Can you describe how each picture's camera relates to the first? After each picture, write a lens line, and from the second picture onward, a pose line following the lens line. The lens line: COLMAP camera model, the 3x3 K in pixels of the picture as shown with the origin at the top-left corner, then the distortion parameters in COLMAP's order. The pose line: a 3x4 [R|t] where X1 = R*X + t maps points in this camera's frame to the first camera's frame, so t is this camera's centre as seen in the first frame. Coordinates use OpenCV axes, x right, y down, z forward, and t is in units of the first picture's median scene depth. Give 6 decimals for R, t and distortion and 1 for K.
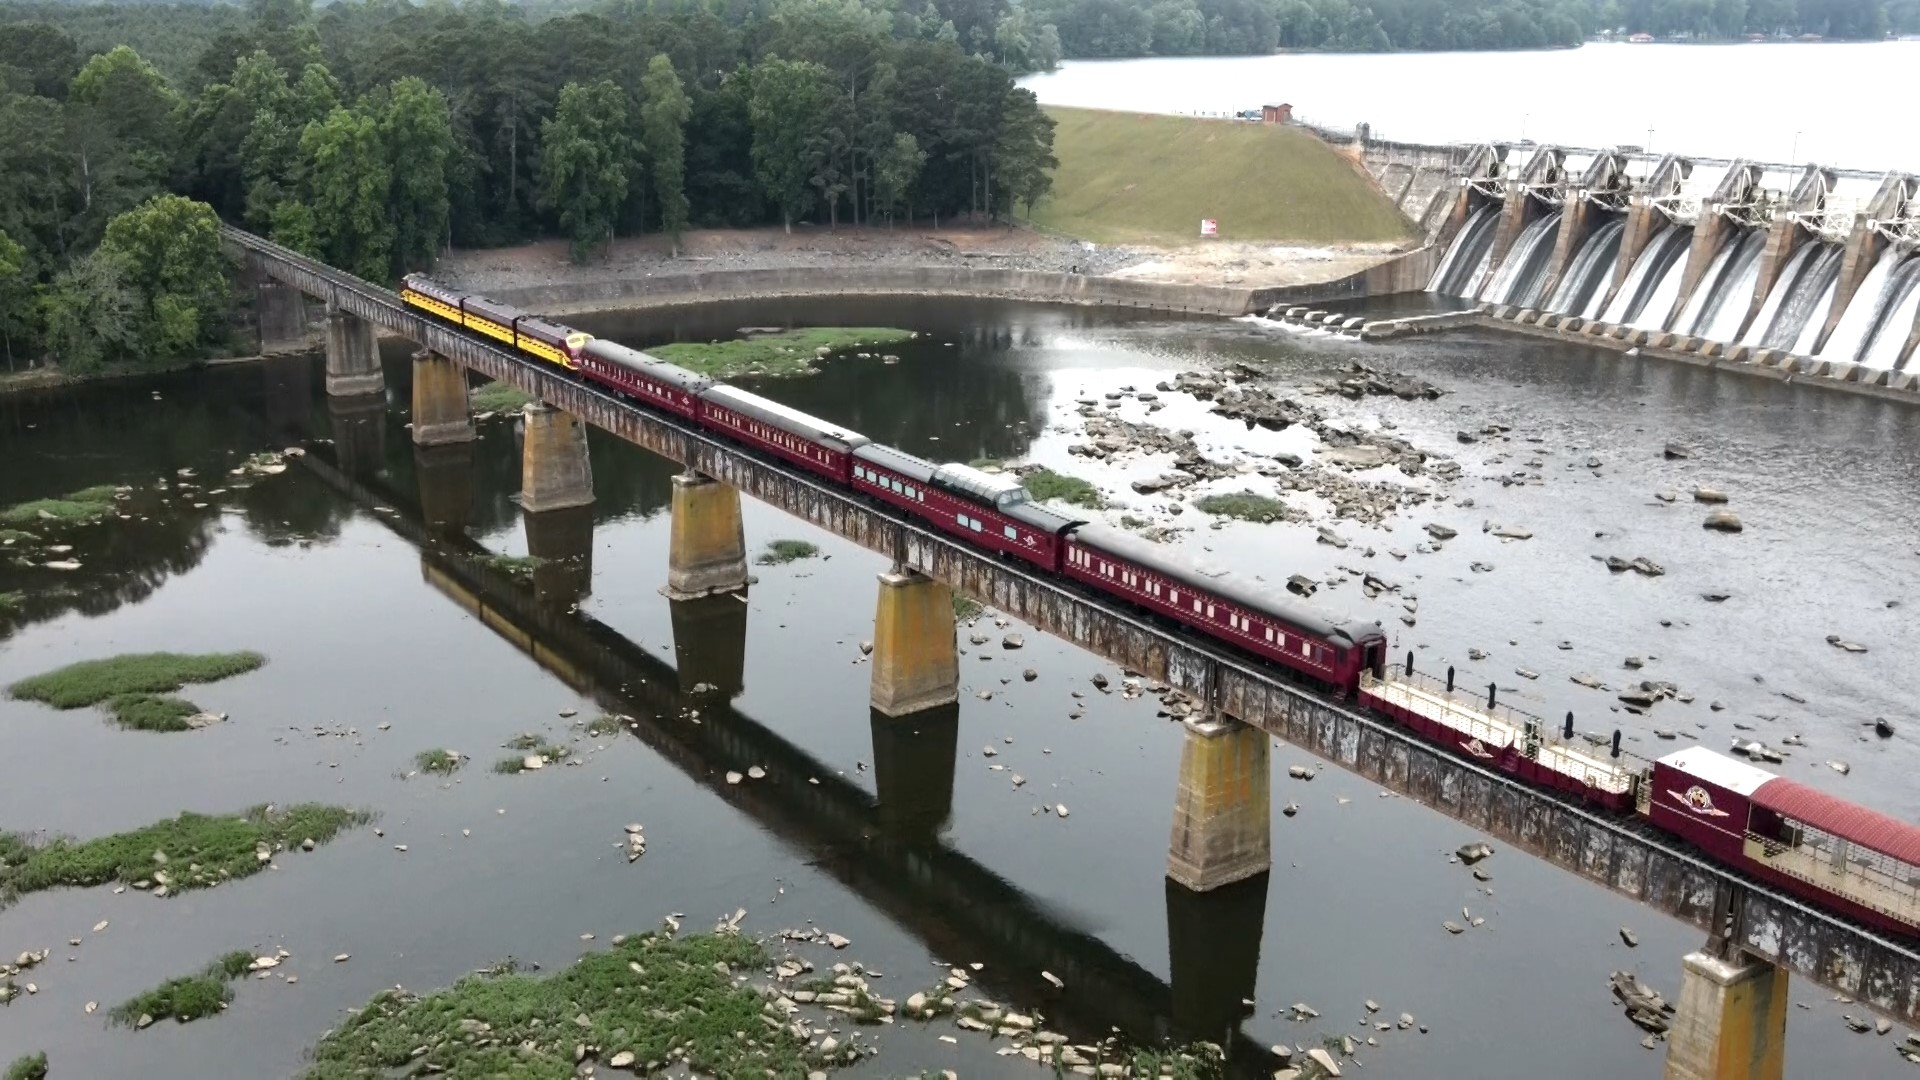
lens RADIAL K [[1896.8, 0, 949.8], [0, 1896.8, 536.8], [0, 0, 1]] dist [0.014342, 0.009141]
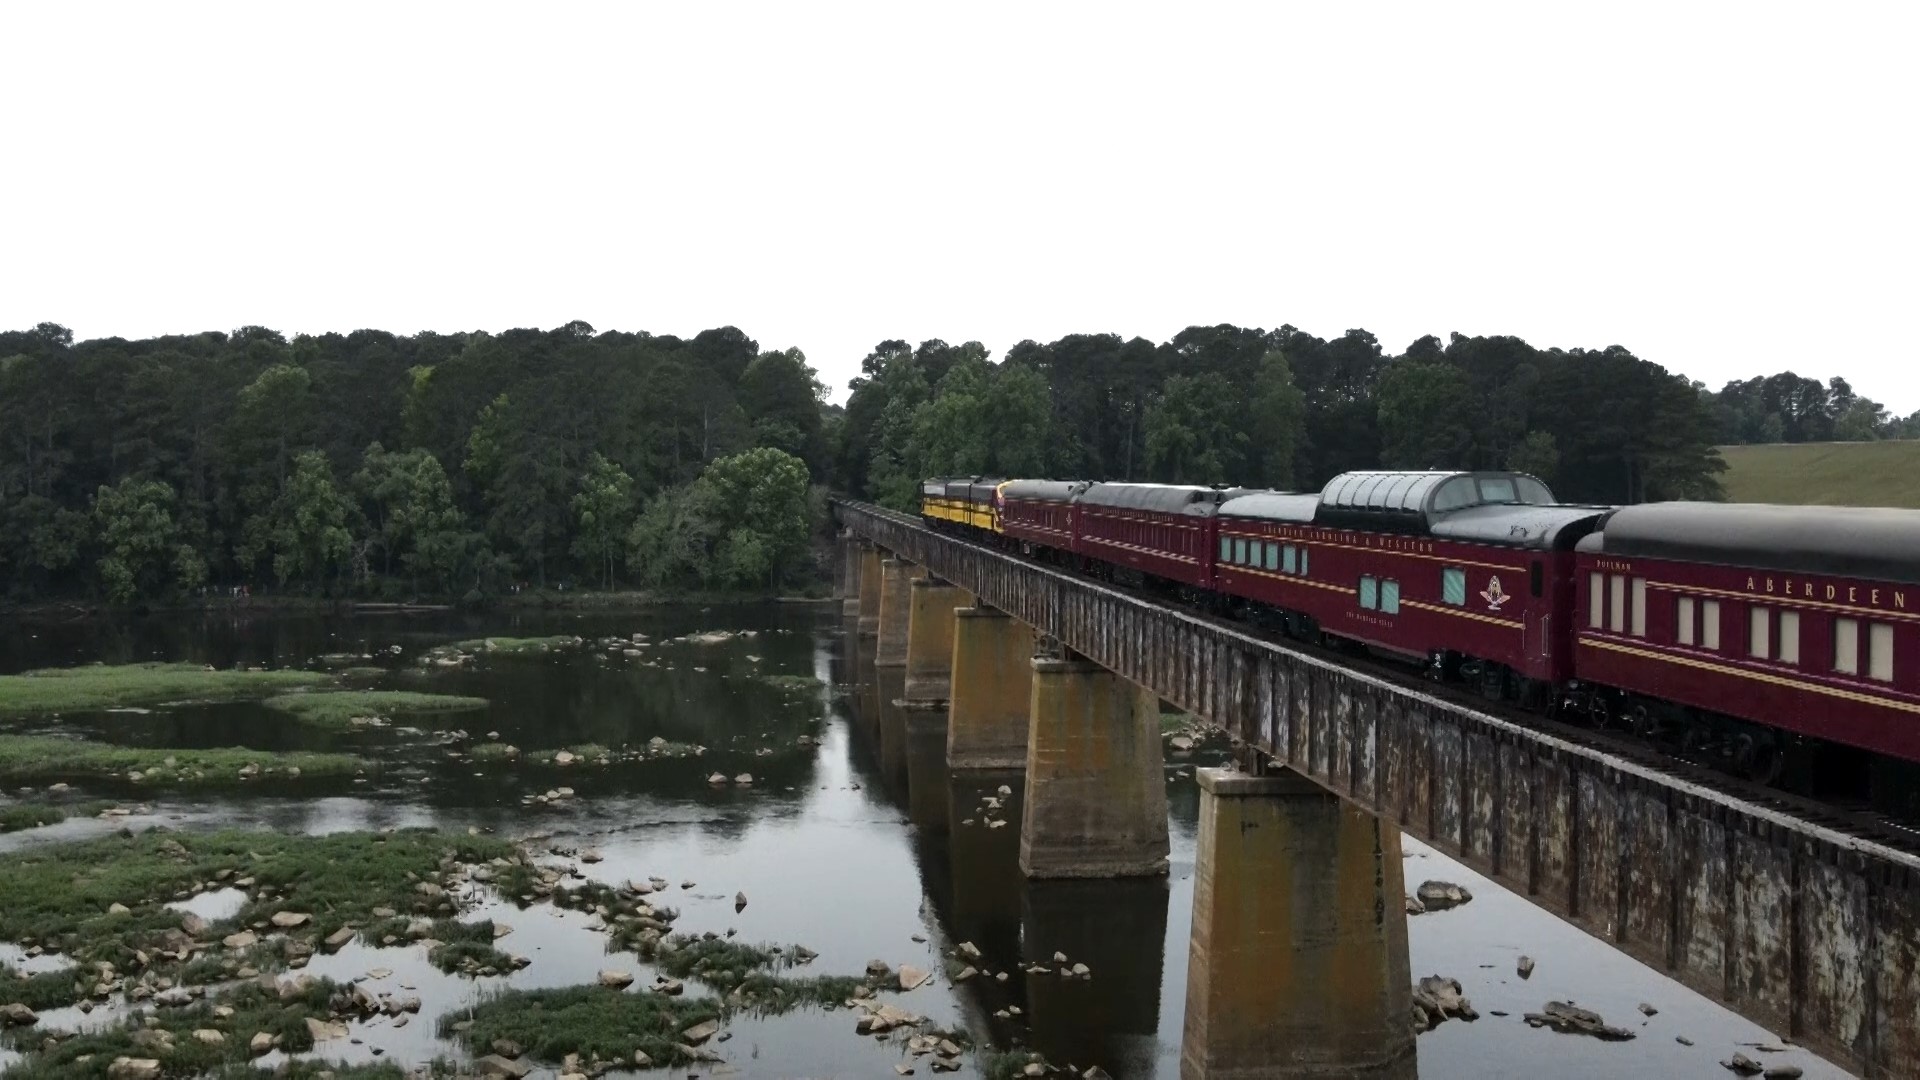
lens RADIAL K [[1896.8, 0, 949.8], [0, 1896.8, 536.8], [0, 0, 1]] dist [0.014342, 0.009141]
pose [[0.884948, 0.013492, -0.465494, 0.202600], [-0.128456, 0.967872, -0.216154, 0.097513], [0.447622, 0.251081, 0.858250, 0.117861]]
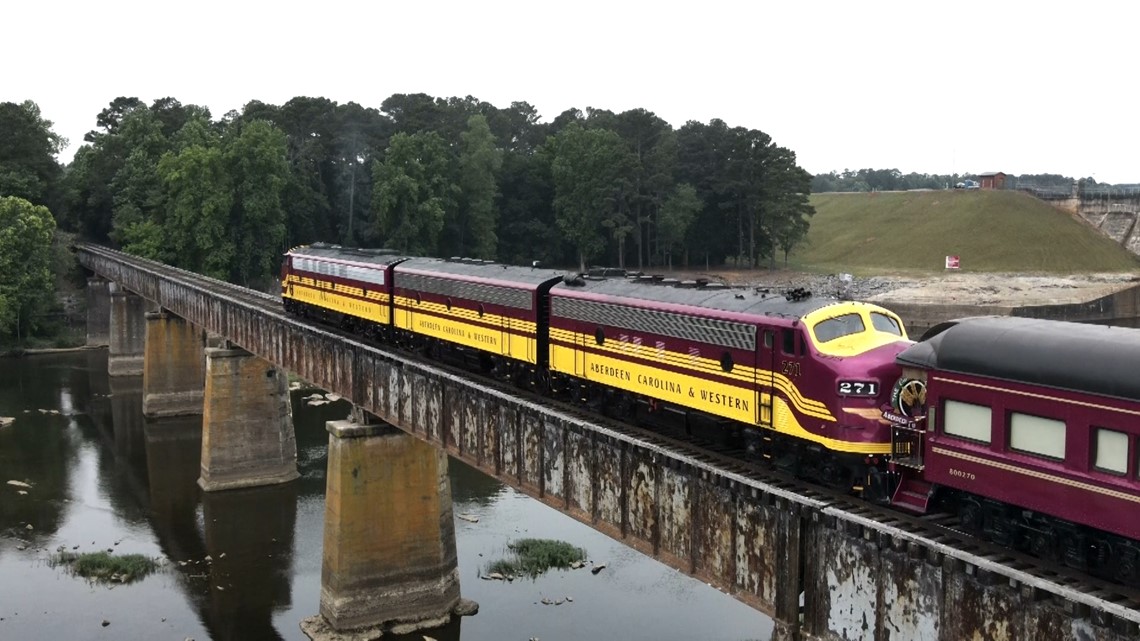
lens RADIAL K [[1129.9, 0, 570.0], [0, 1129.9, 320.5], [0, 0, 1]] dist [-0.002060, 0.042625]
pose [[0.994236, 0.004568, -0.107120, -0.023671], [-0.024143, 0.982970, -0.182171, -0.001062], [0.104464, 0.183707, 0.977414, 0.428822]]
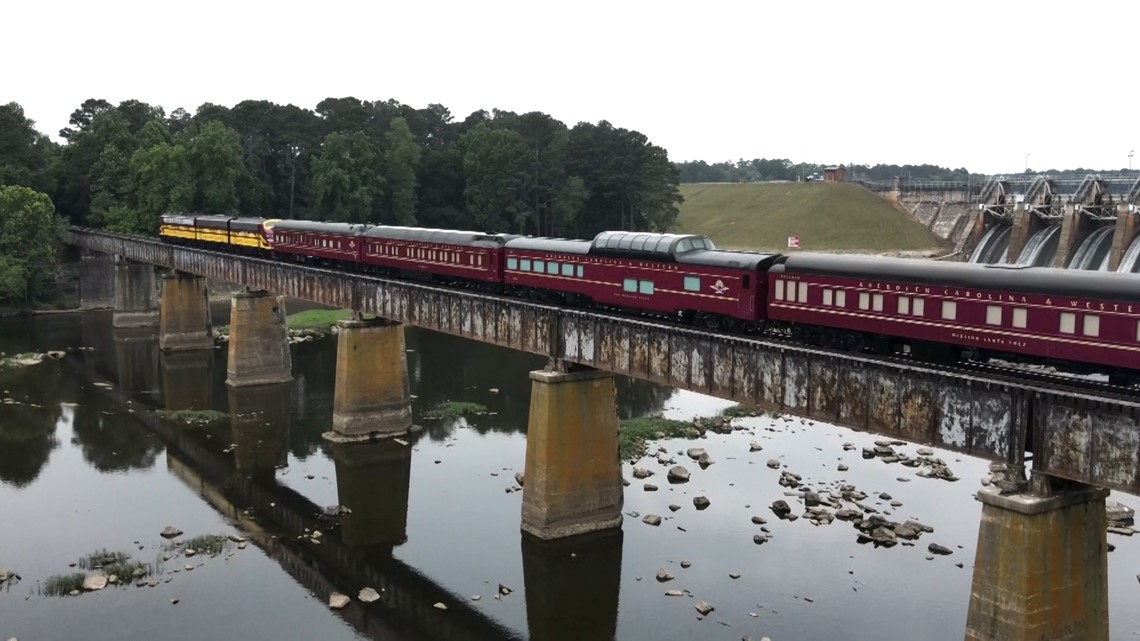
lens RADIAL K [[1129.9, 0, 570.0], [0, 1129.9, 320.5], [0, 0, 1]] dist [-0.002060, 0.042625]
pose [[0.999578, 0.001406, -0.029018, -0.002609], [-0.006359, 0.985193, -0.171331, 0.045755], [0.028347, 0.171443, 0.984786, 0.260507]]
